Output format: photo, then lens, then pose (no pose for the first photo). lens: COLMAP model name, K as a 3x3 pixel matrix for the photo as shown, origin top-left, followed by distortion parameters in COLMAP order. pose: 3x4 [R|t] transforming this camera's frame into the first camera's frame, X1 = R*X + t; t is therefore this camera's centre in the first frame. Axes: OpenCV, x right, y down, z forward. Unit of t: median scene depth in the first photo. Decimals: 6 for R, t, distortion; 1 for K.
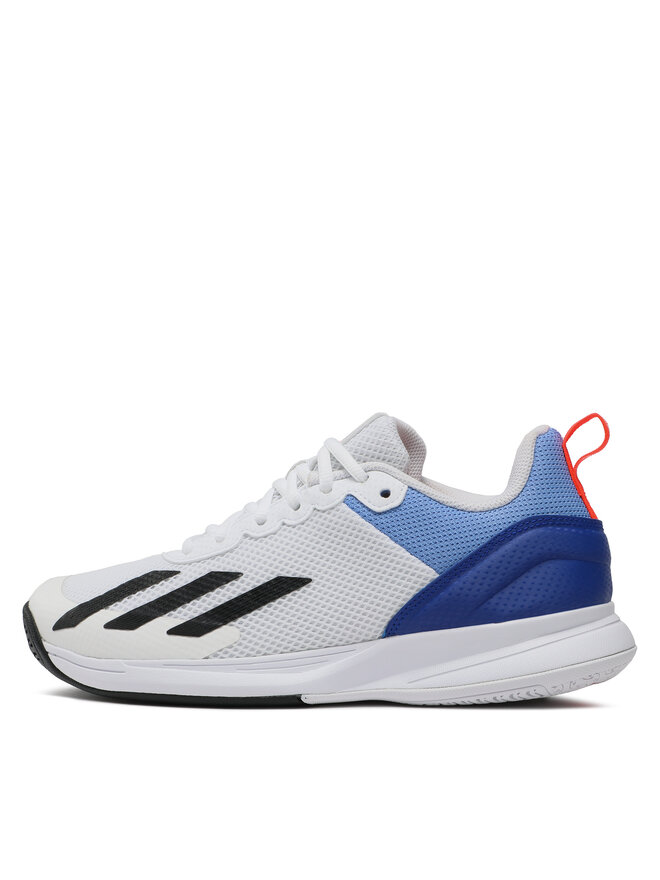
lens RADIAL K [[1839.9, 0, 330.0], [0, 1839.9, 440.0], [0, 0, 1]] dist [-0.023902, -0.024656]
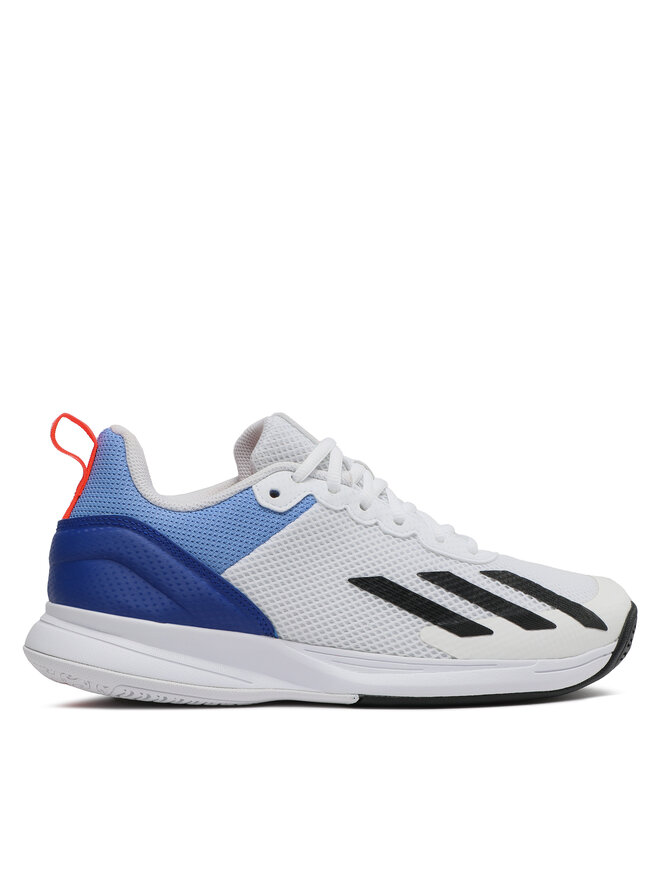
lens RADIAL K [[1980.3, 0, 330.0], [0, 1980.3, 440.0], [0, 0, 1]] dist [-0.002375, -0.046224]
pose [[-0.853241, 0.069089, 0.516921, -0.561653], [-0.071933, 0.966121, -0.247862, 0.269387], [-0.516532, -0.248670, -0.819364, 1.901617]]
